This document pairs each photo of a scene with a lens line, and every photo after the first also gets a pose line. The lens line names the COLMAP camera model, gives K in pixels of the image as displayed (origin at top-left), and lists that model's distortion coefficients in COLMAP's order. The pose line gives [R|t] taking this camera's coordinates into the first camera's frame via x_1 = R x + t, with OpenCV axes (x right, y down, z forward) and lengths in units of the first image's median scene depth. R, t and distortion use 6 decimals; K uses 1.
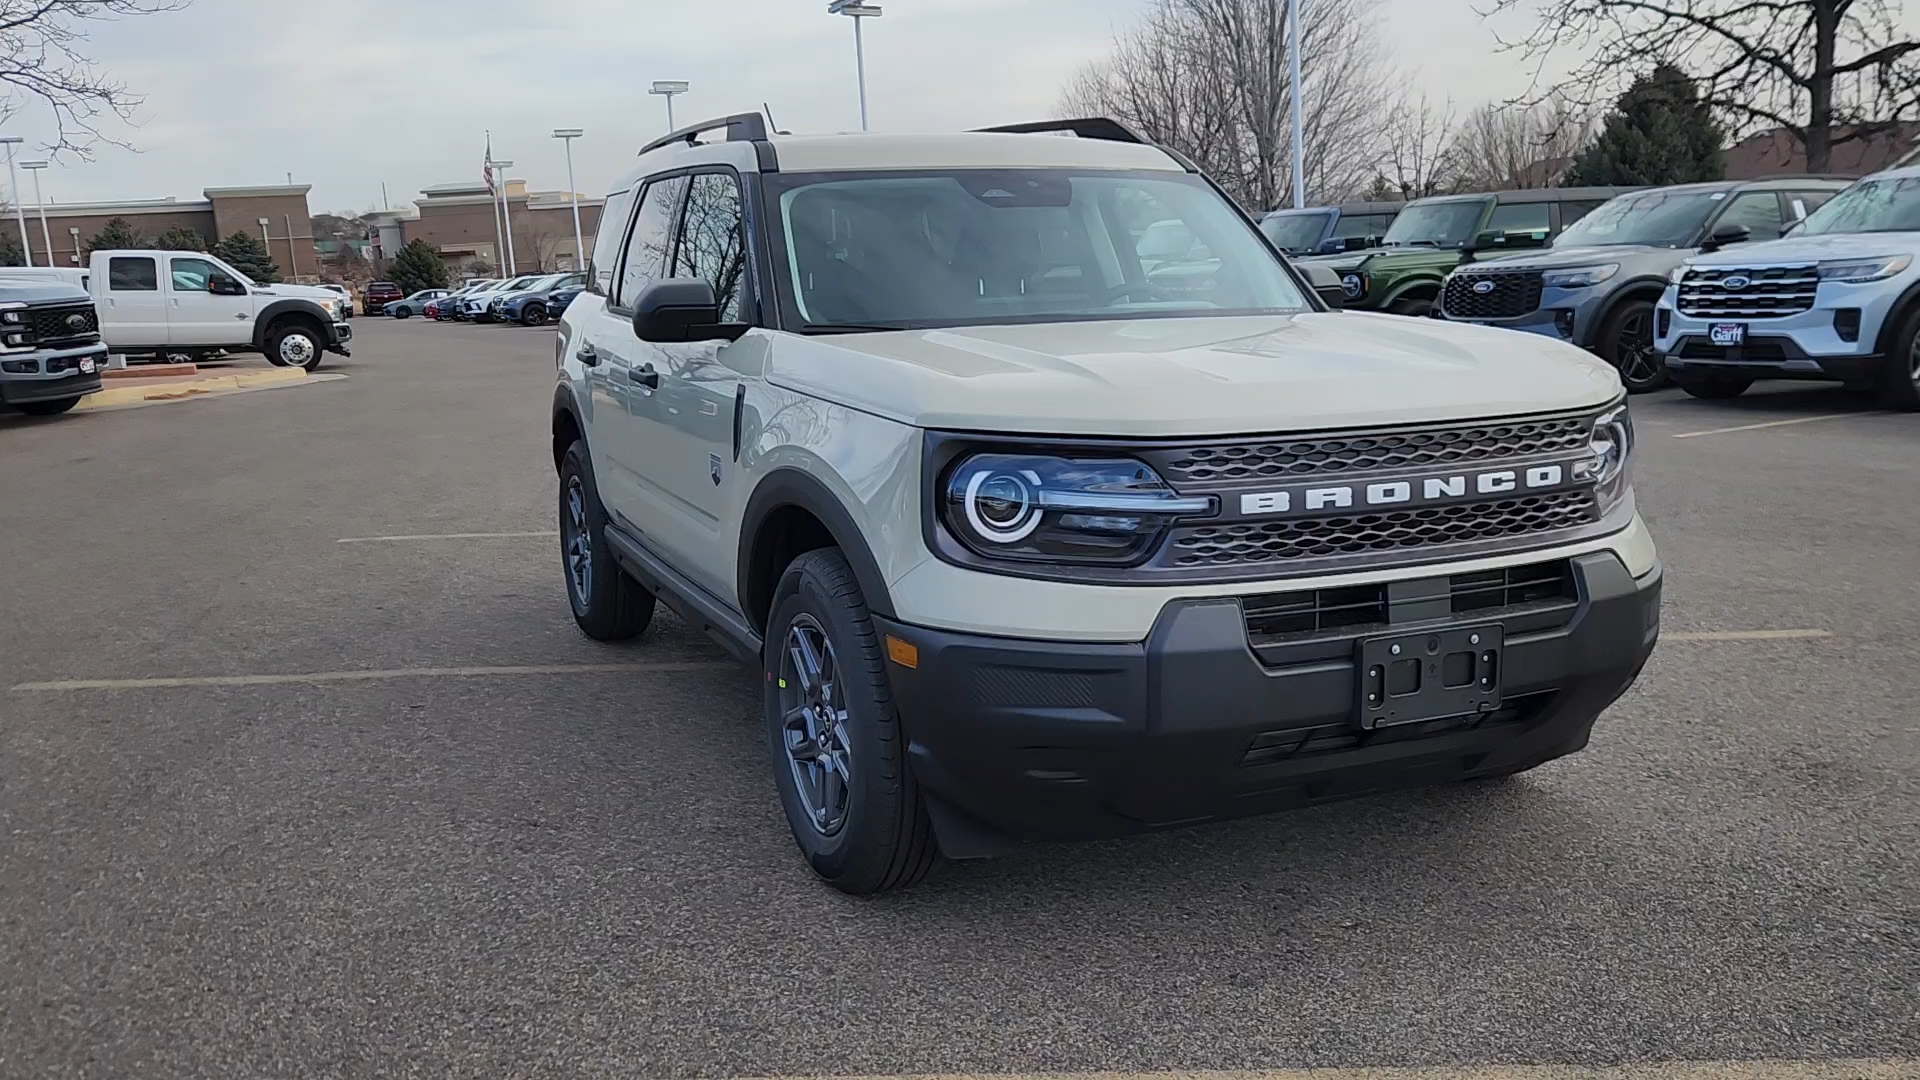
lens RADIAL K [[1624.3, 0, 944.0], [0, 1624.3, 544.9], [0, 0, 1]] dist [0.031066, -0.009988]
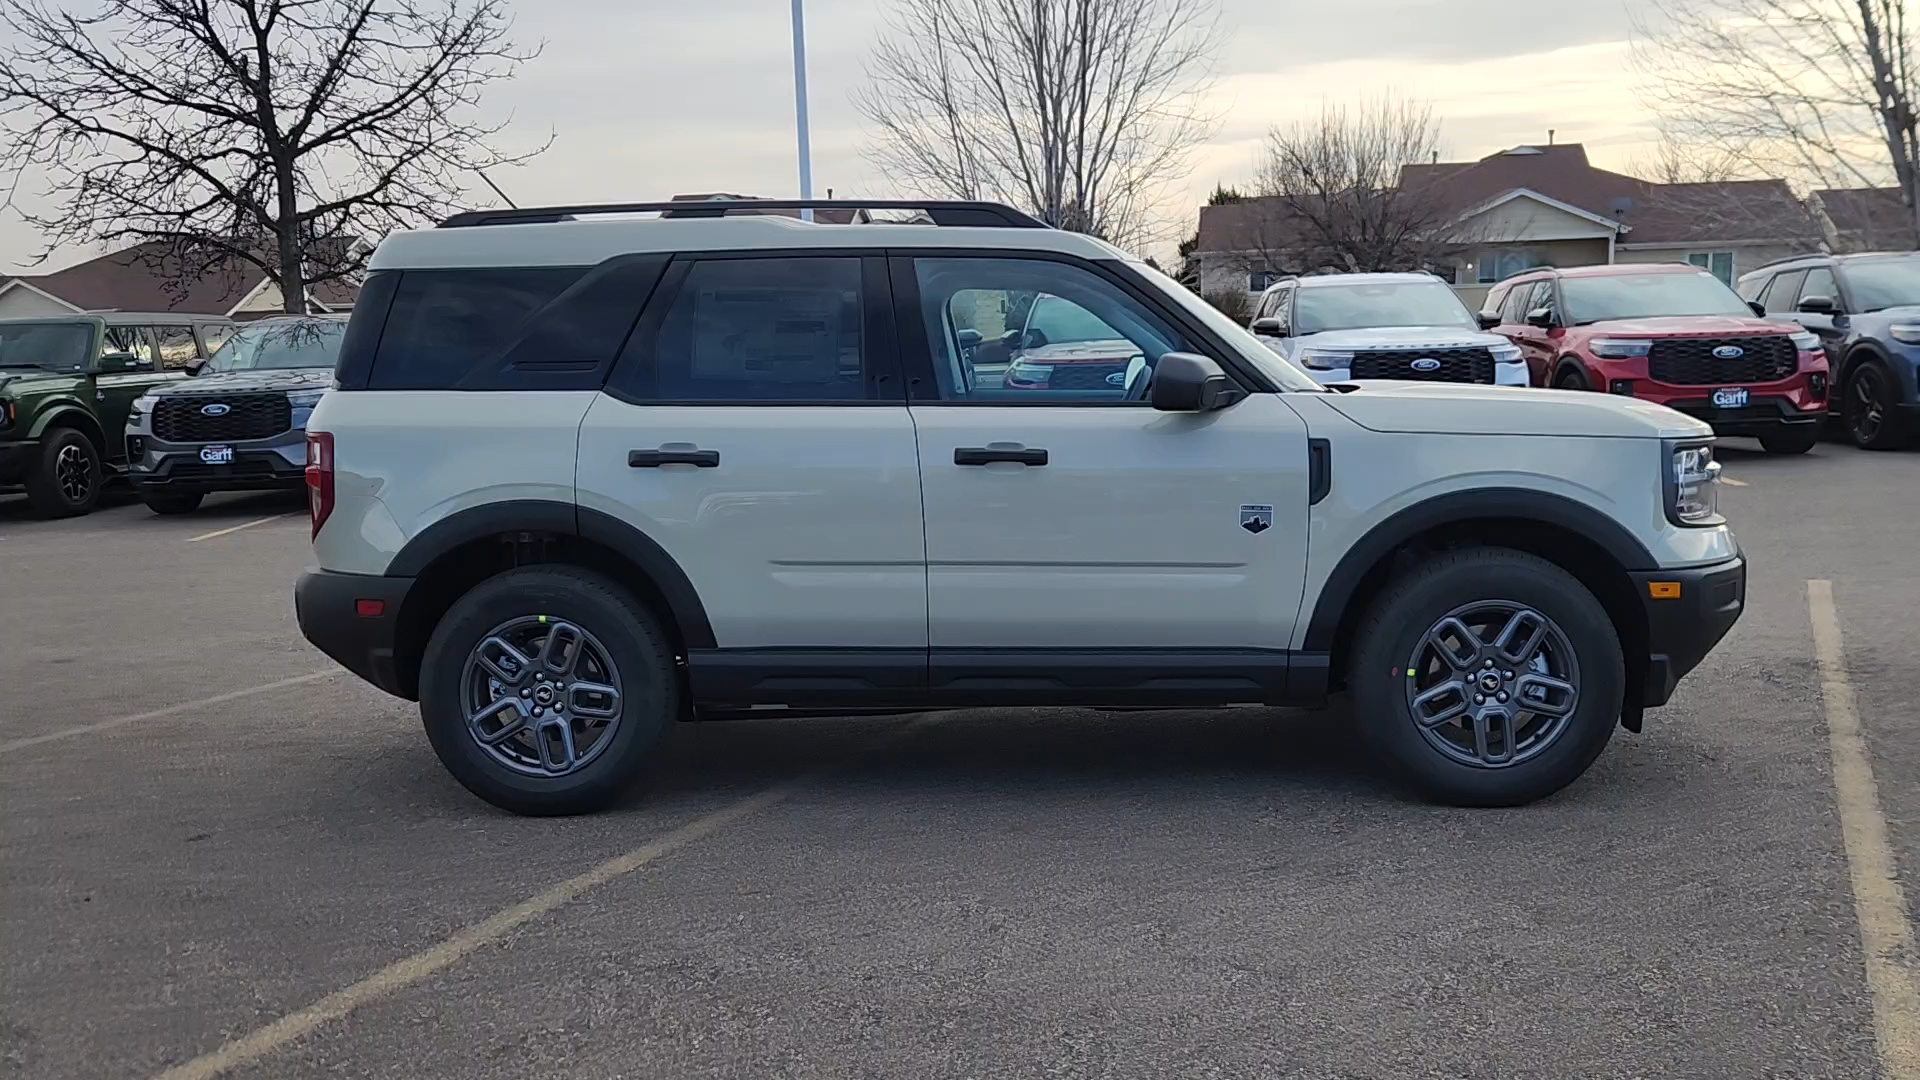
lens RADIAL K [[1624.3, 0, 929.3], [0, 1624.3, 547.3], [0, 0, 1]] dist [0.031066, -0.009988]
pose [[0.449235, -0.094663, 0.888384, -1.211520], [0.168682, 0.985473, 0.019710, -0.084568], [-0.877345, 0.141000, 0.458677, 0.662494]]
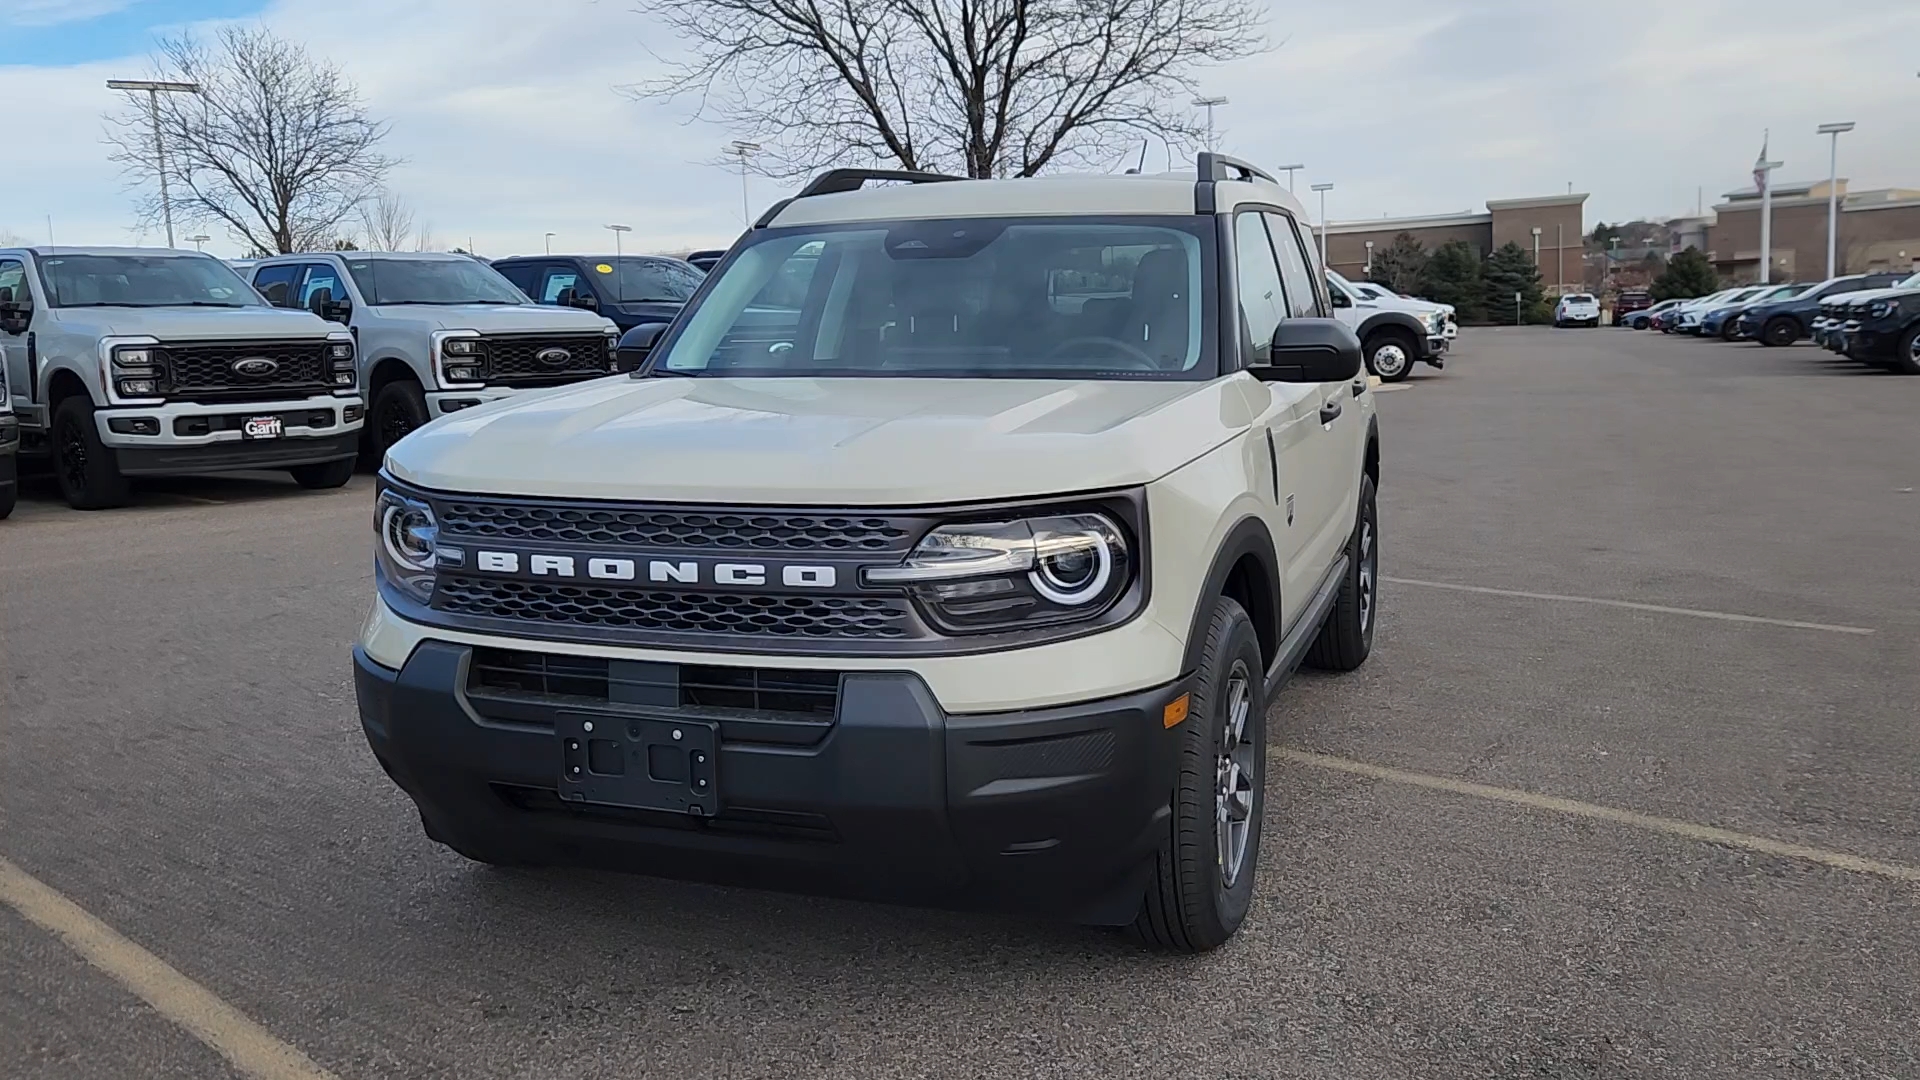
lens RADIAL K [[1624.3, 0, 934.4], [0, 1624.3, 542.7], [0, 0, 1]] dist [0.031066, -0.009988]
pose [[0.726270, 0.113976, -0.677895, 0.782752], [-0.117954, 0.992195, 0.040449, -0.080125], [0.677214, 0.050583, 0.734045, 0.295560]]
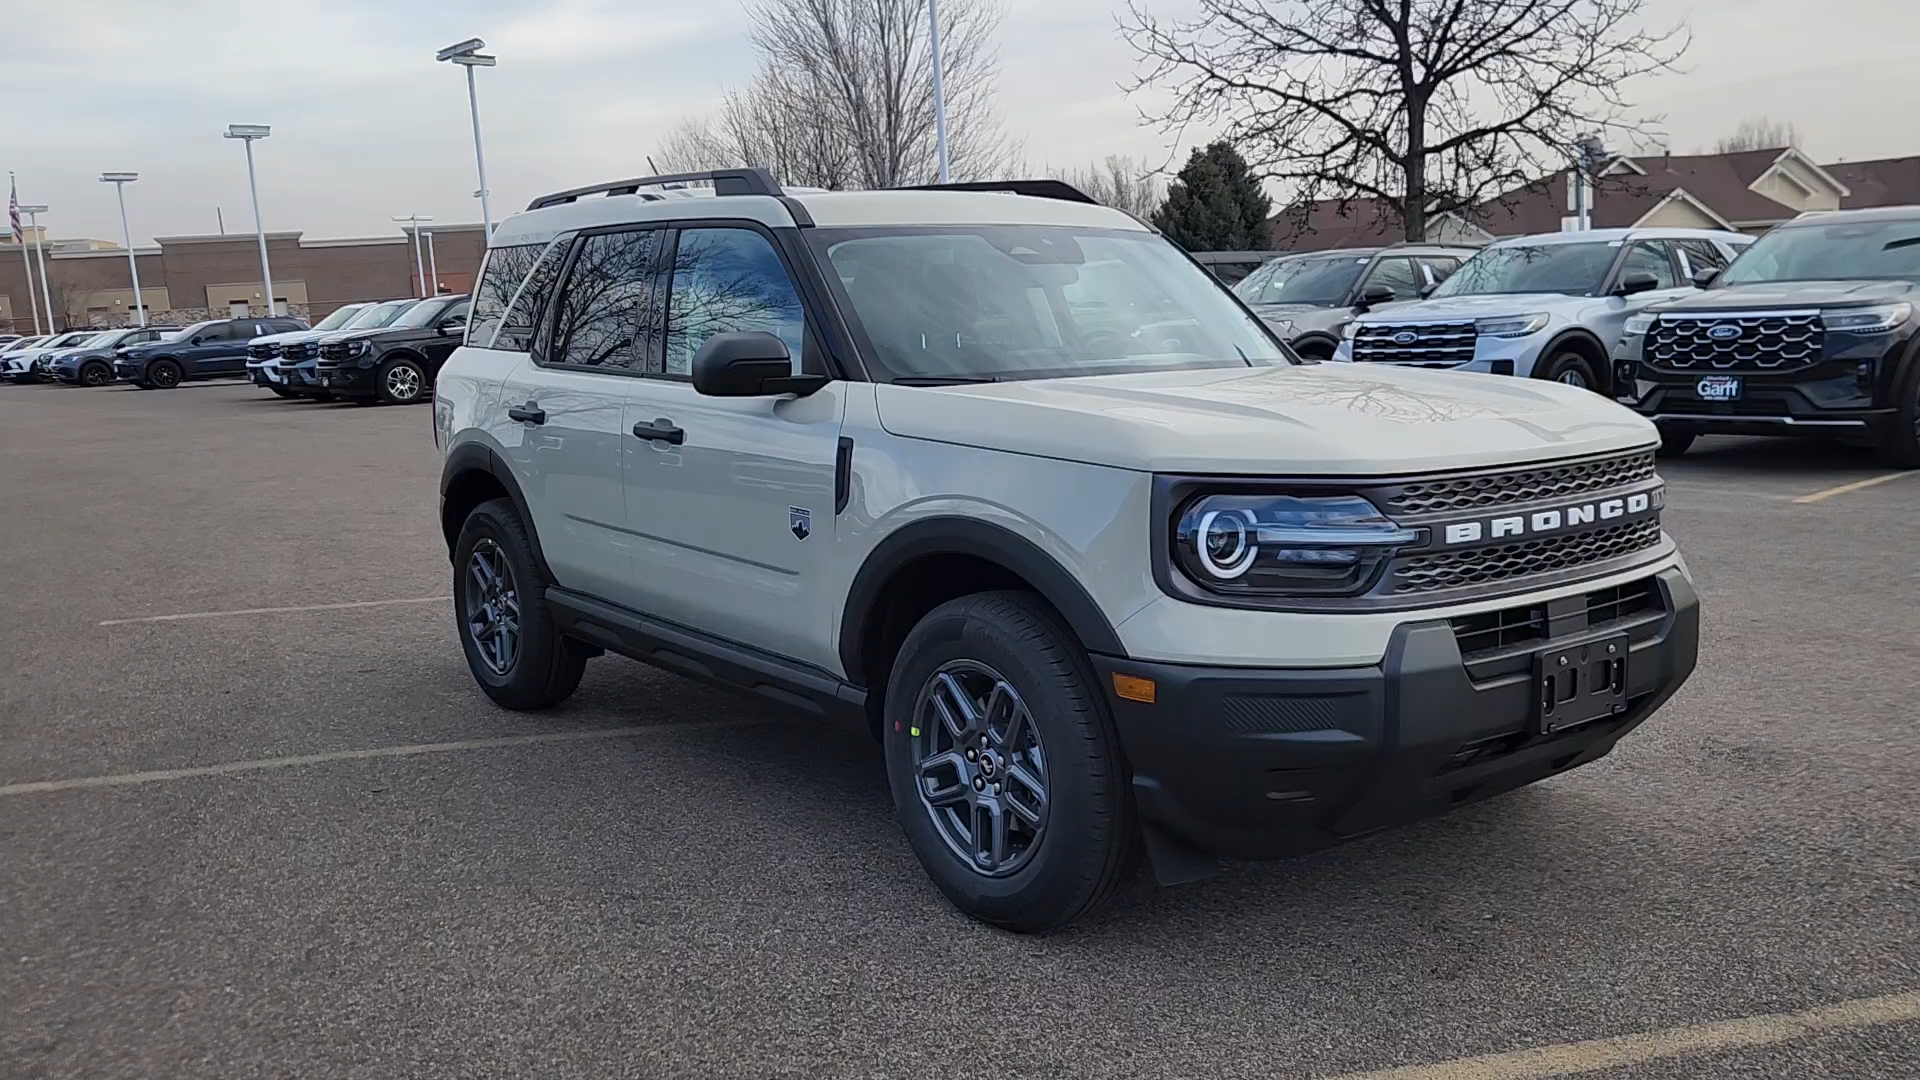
lens RADIAL K [[1624.3, 0, 950.6], [0, 1624.3, 537.5], [0, 0, 1]] dist [0.031066, -0.009988]
pose [[0.967478, -0.033064, 0.250785, -0.292453], [0.042619, 0.998554, -0.032765, -0.000969], [-0.249339, 0.042387, 0.967488, 0.013717]]
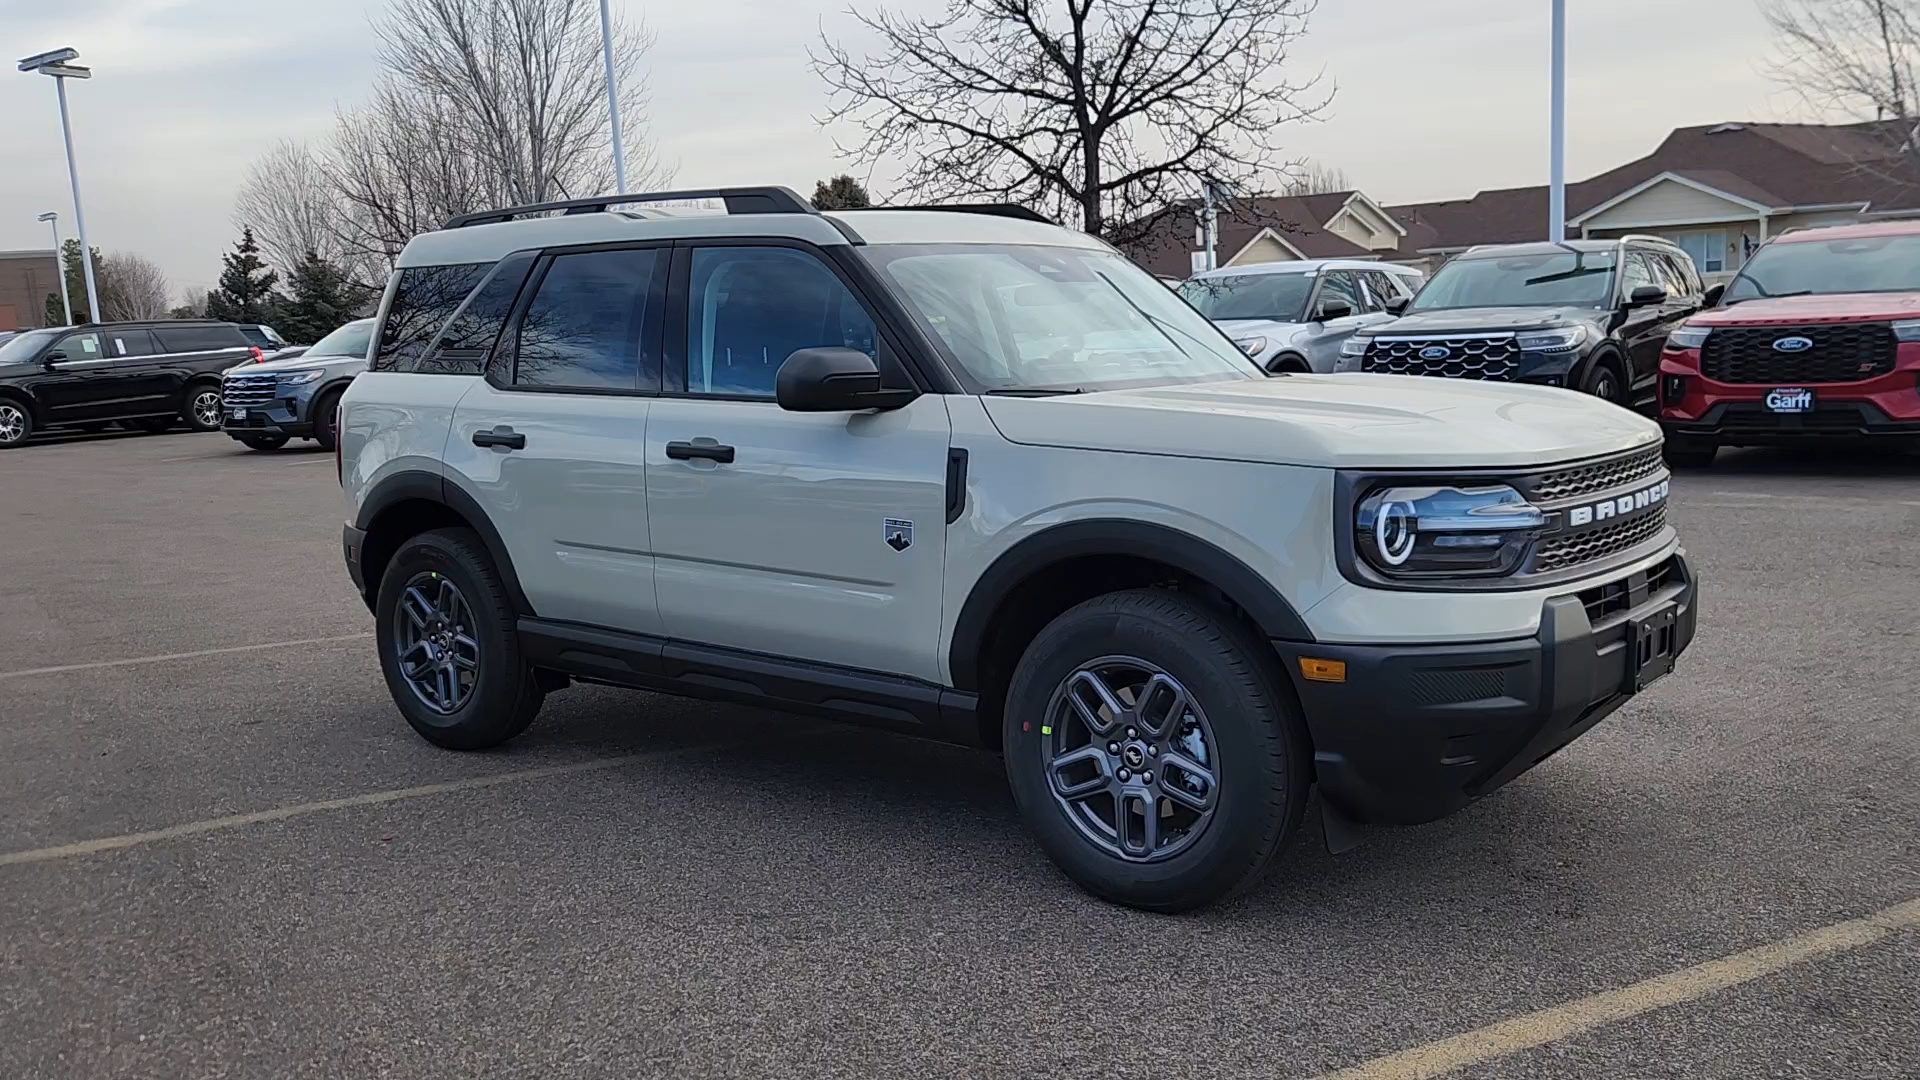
lens RADIAL K [[1624.3, 0, 944.7], [0, 1624.3, 537.1], [0, 0, 1]] dist [0.031066, -0.009988]
pose [[0.883077, -0.060176, 0.465353, -0.567378], [0.087525, 0.995461, -0.037365, -0.004352], [-0.460992, 0.073726, 0.884336, 0.090735]]
